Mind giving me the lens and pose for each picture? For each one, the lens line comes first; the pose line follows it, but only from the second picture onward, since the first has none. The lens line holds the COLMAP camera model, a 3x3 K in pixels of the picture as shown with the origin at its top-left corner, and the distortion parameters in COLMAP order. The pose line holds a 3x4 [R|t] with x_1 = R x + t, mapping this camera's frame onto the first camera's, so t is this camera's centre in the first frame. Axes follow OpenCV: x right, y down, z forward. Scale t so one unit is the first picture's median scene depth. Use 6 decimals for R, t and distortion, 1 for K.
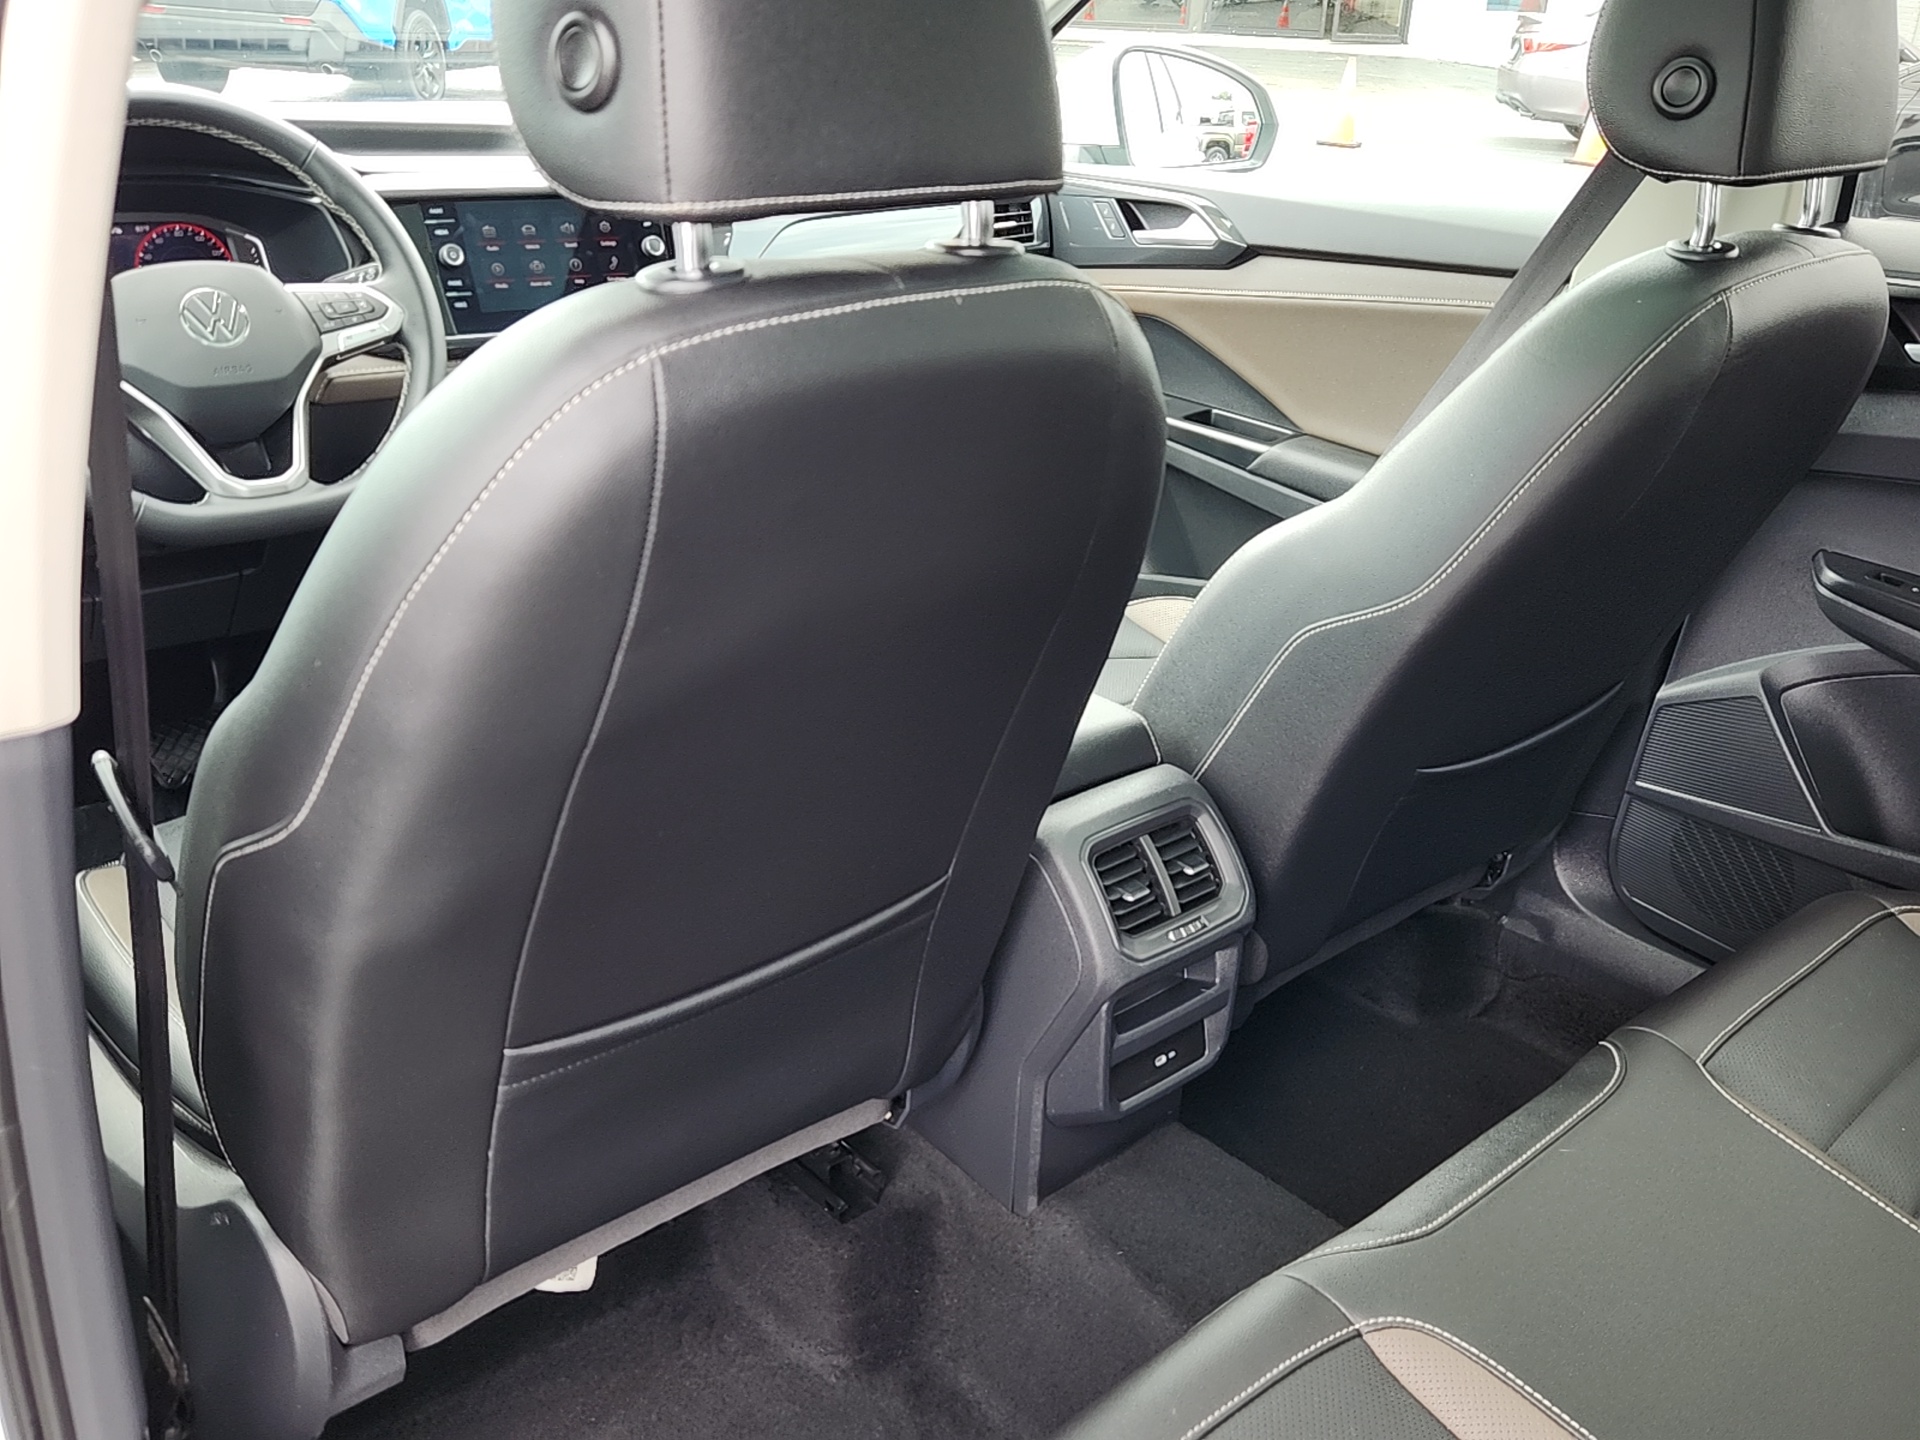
lens RADIAL K [[1672.3, 0, 960.0], [0, 1672.3, 720.0], [0, 0, 1]] dist [0.047706, 0.001380]
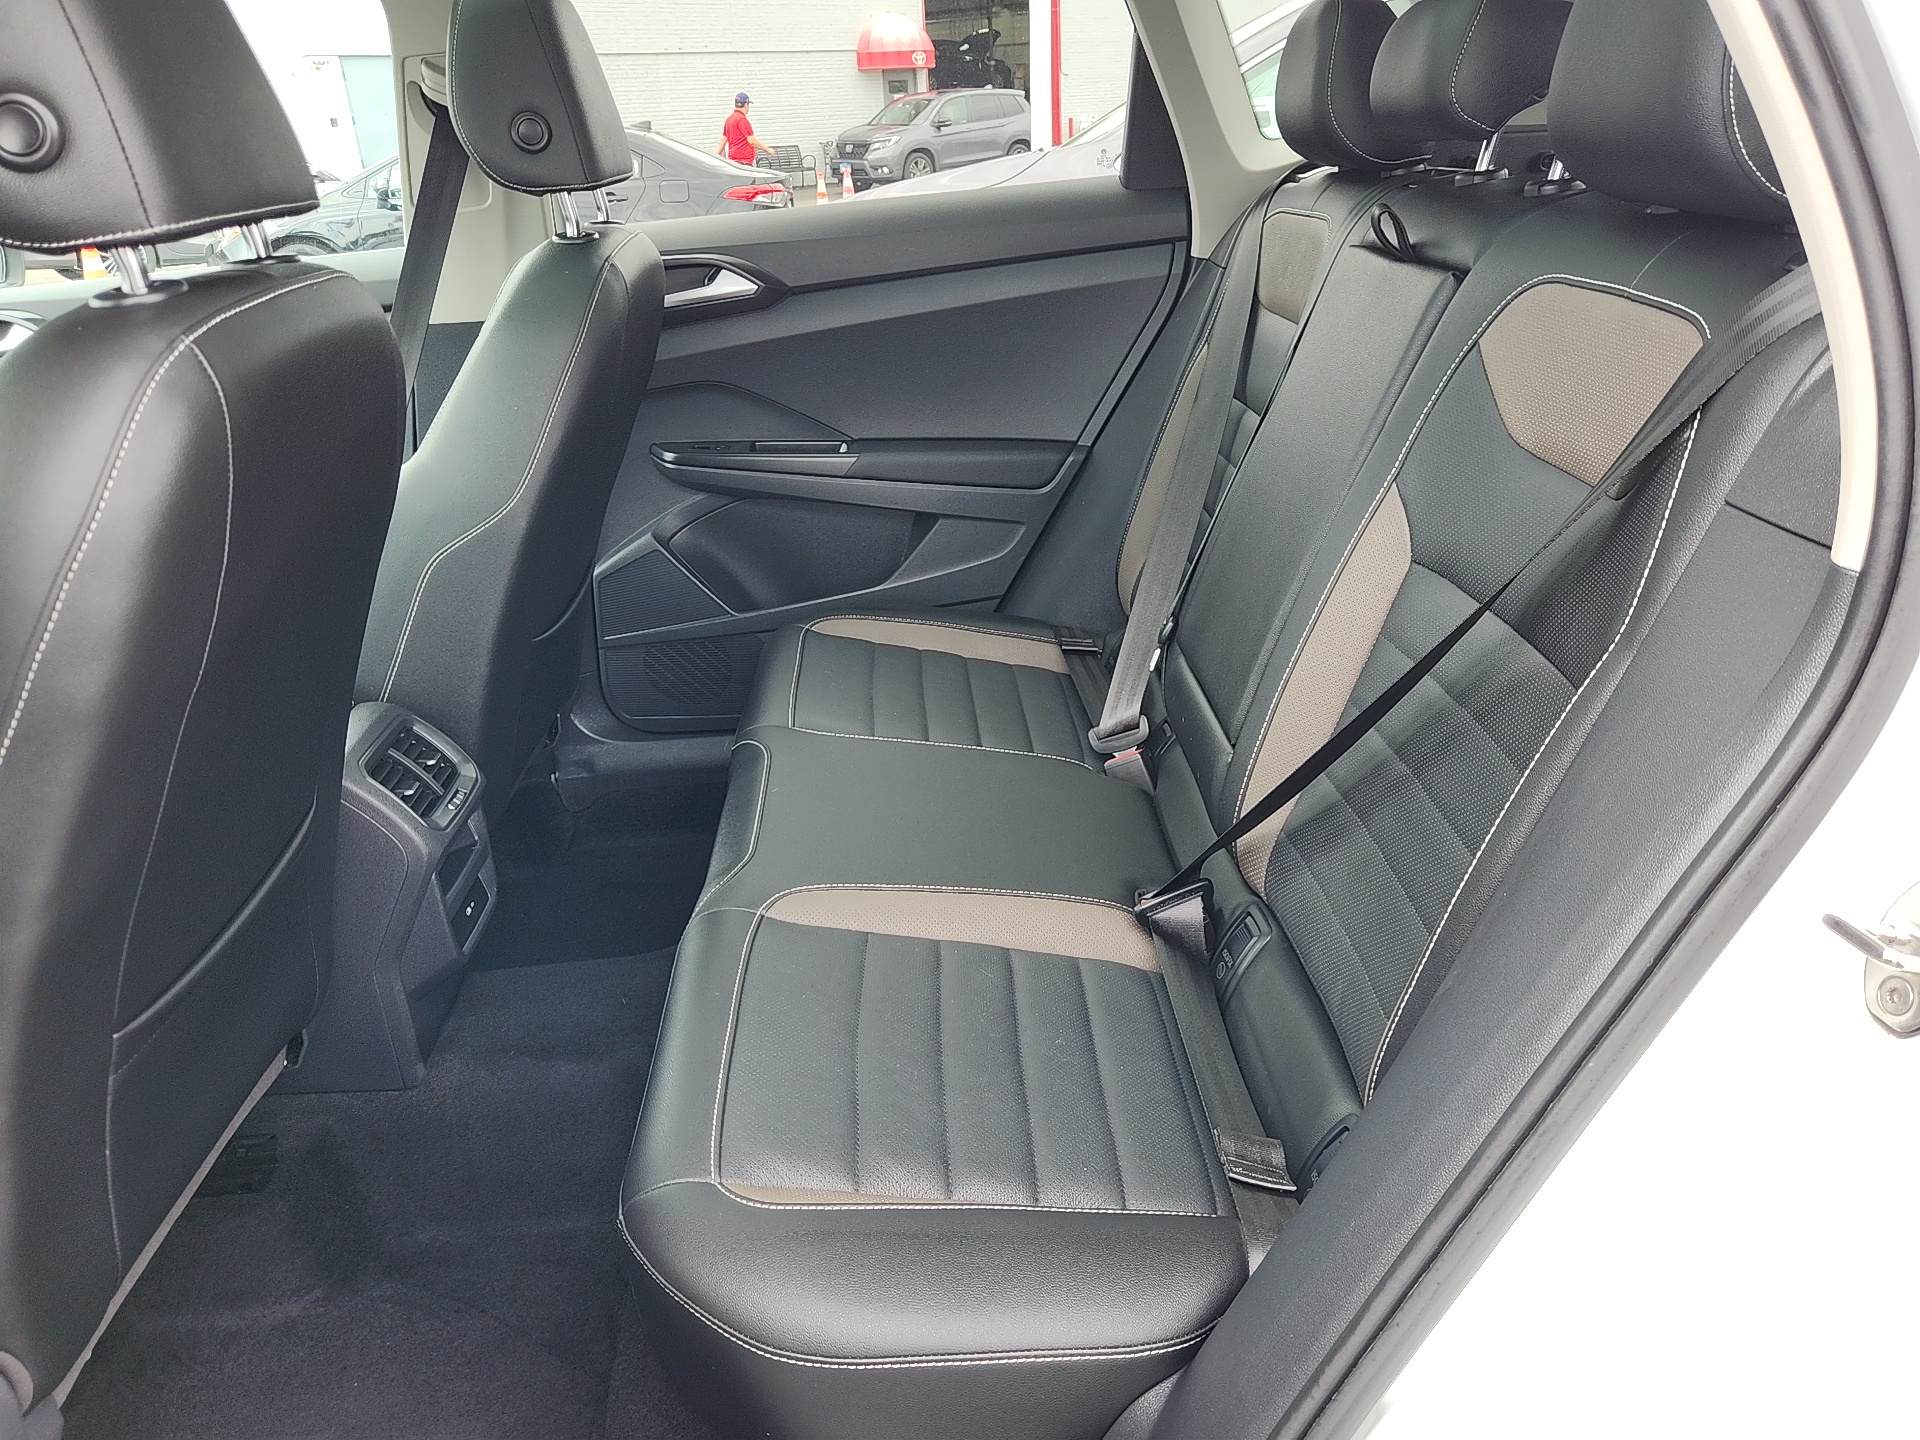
lens RADIAL K [[1506.5, 0, 960.0], [0, 1506.5, 720.0], [0, 0, 1]] dist [0.045028, -0.000951]
pose [[0.620161, -0.359452, 0.697276, -0.393728], [0.387170, 0.913295, 0.126461, 0.068206], [-0.682275, 0.191538, 0.705559, -0.095257]]
